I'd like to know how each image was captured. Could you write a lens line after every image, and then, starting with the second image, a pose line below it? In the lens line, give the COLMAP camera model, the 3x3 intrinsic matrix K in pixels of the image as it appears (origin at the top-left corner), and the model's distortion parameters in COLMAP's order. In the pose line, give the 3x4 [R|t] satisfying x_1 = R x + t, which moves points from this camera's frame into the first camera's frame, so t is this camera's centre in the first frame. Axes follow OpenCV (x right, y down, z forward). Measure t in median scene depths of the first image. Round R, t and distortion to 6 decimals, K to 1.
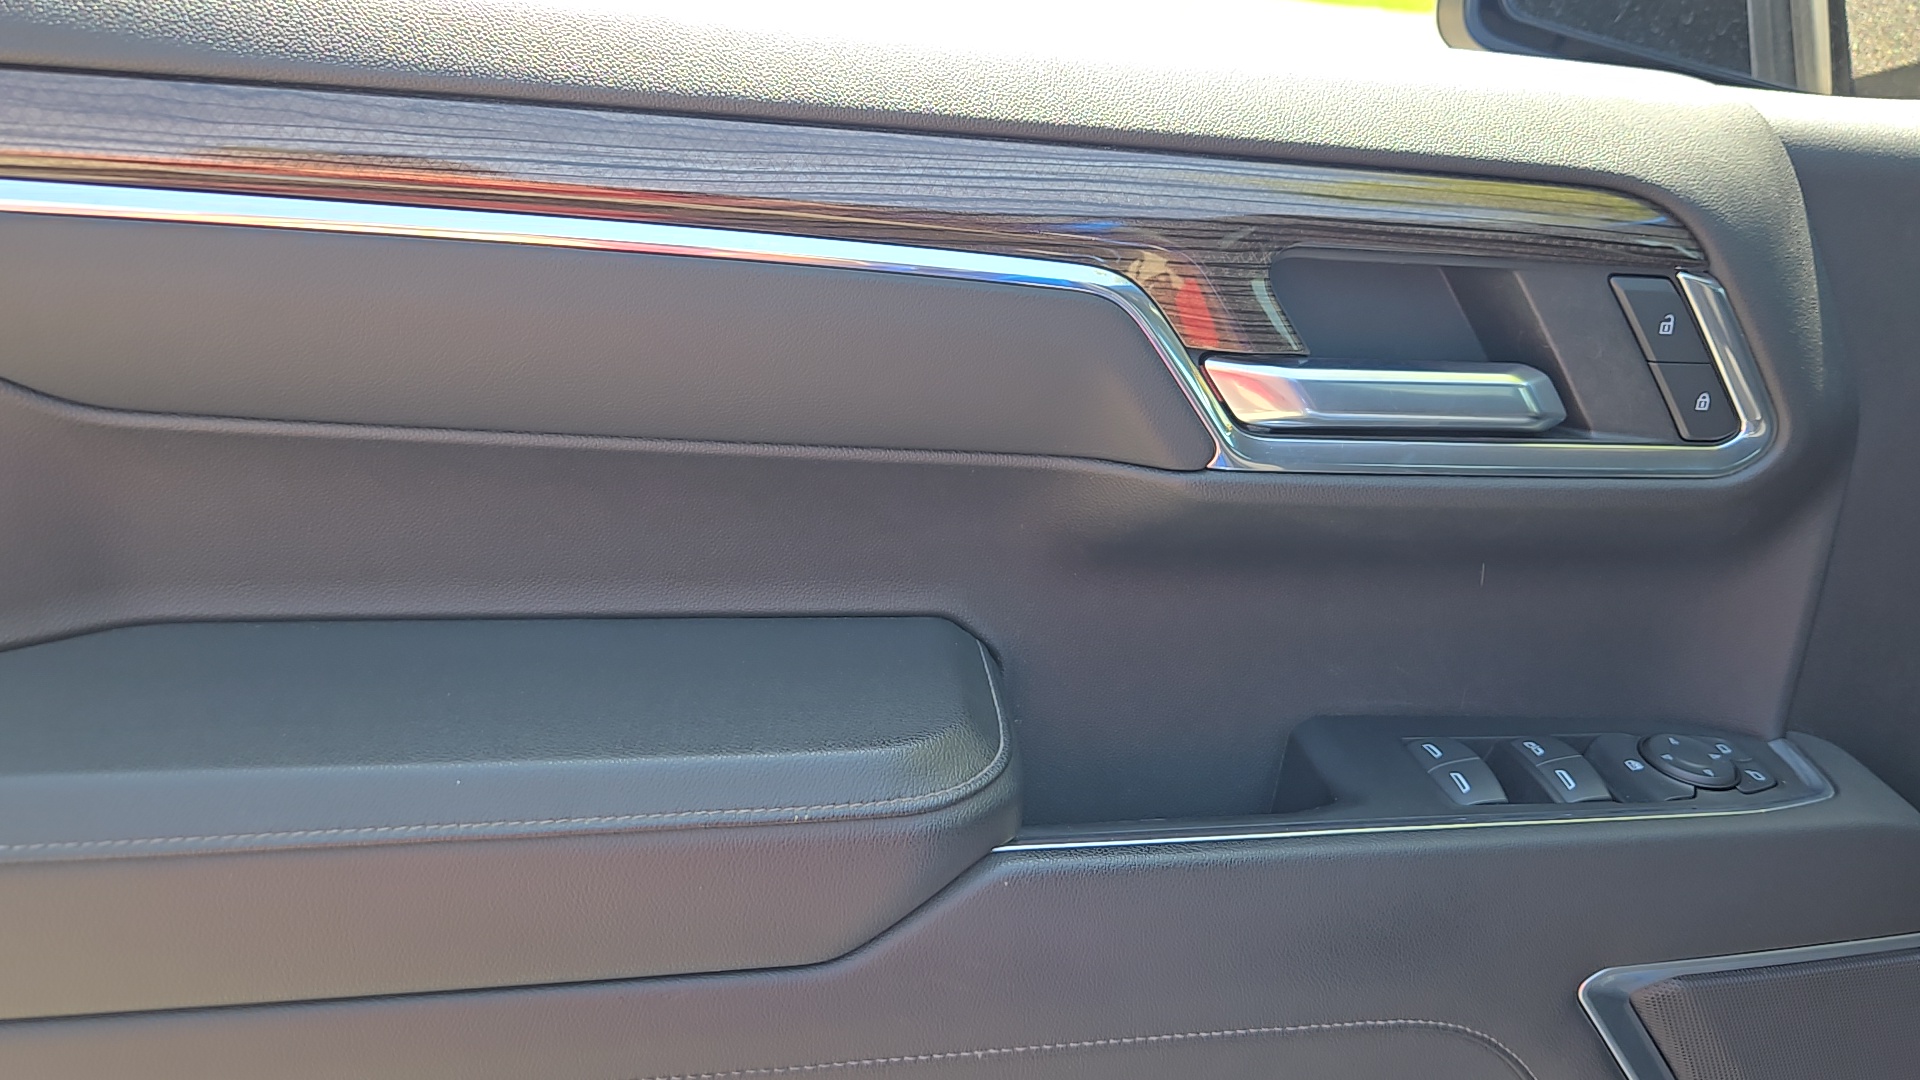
lens RADIAL K [[1585.2, 0, 916.6], [0, 1585.2, 564.3], [0, 0, 1]] dist [-0.000436, -0.004637]
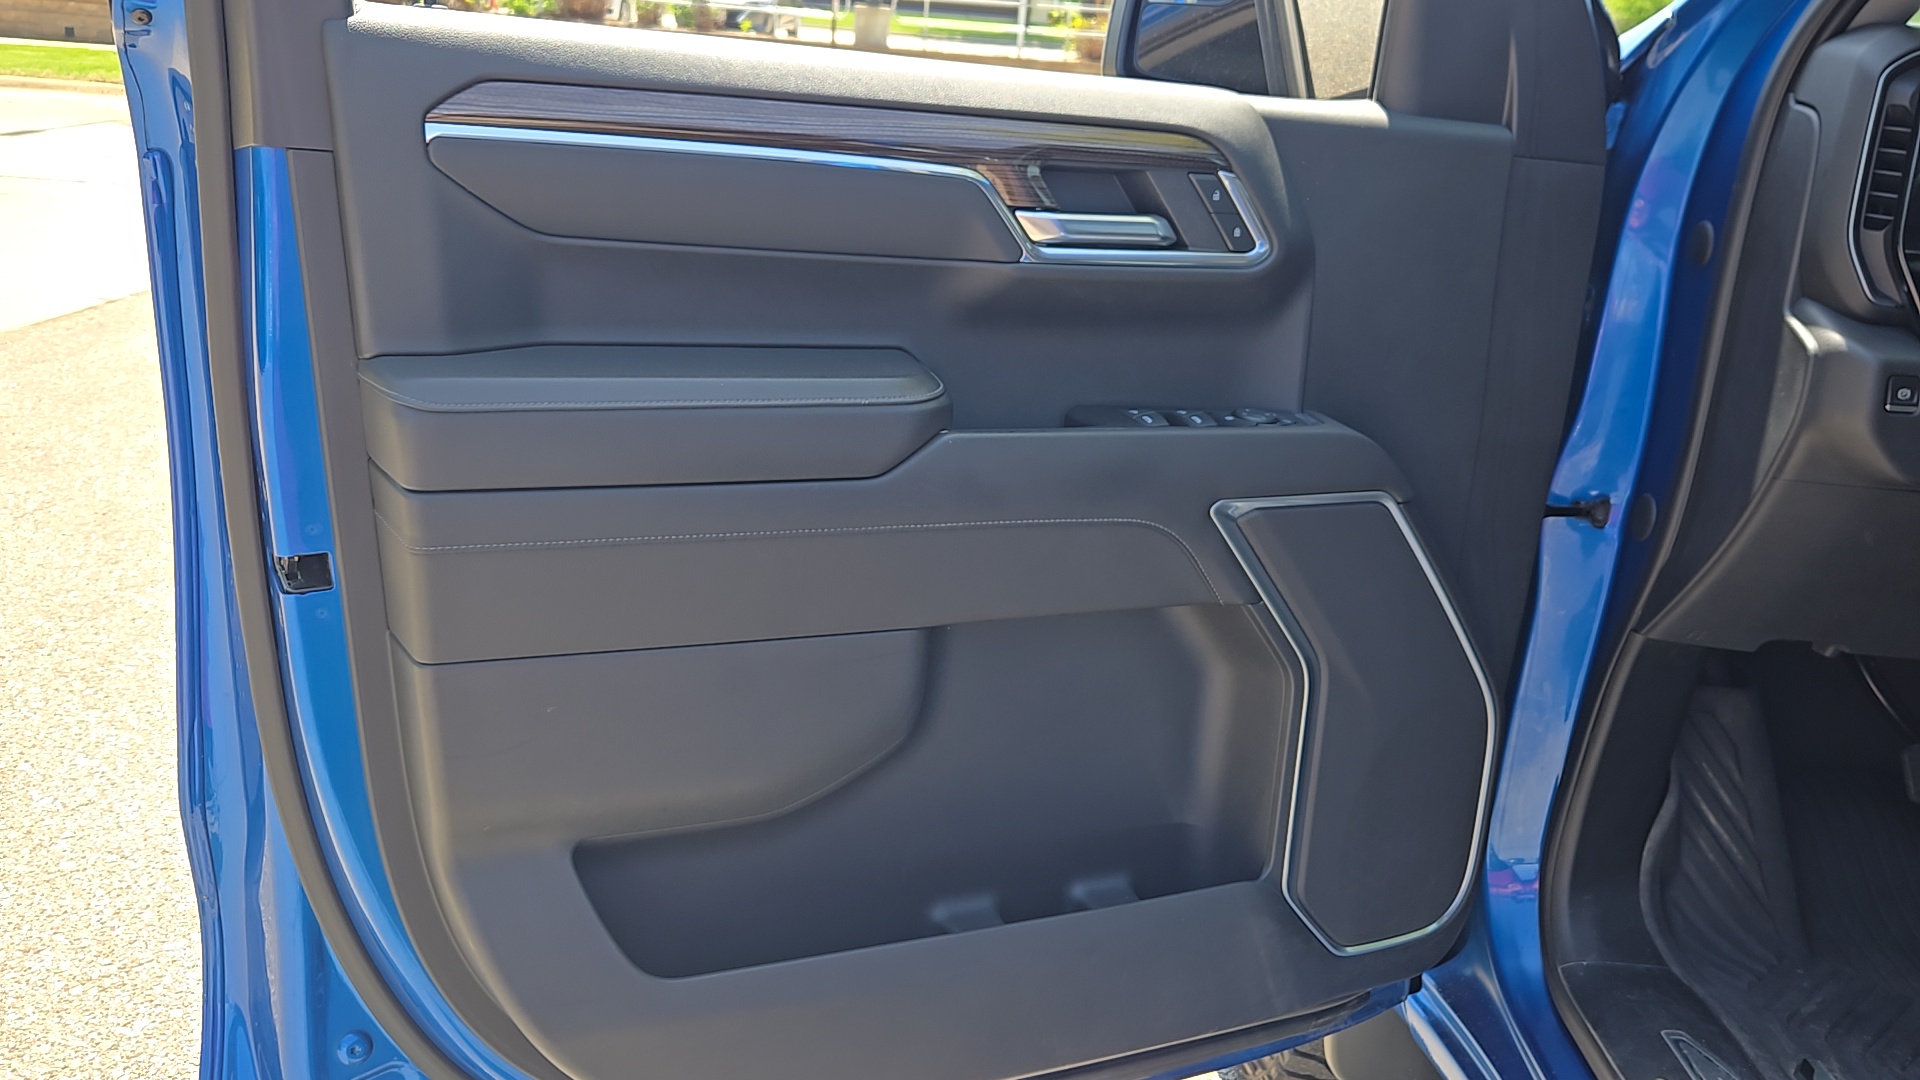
lens RADIAL K [[1622.3, 0, 945.8], [0, 1622.3, 540.5], [0, 0, 1]] dist [0.003482, -0.004510]
pose [[0.979726, -0.070773, 0.187426, -0.347857], [0.085062, 0.993962, -0.069313, 0.448308], [-0.181389, 0.083850, 0.979830, -1.093767]]
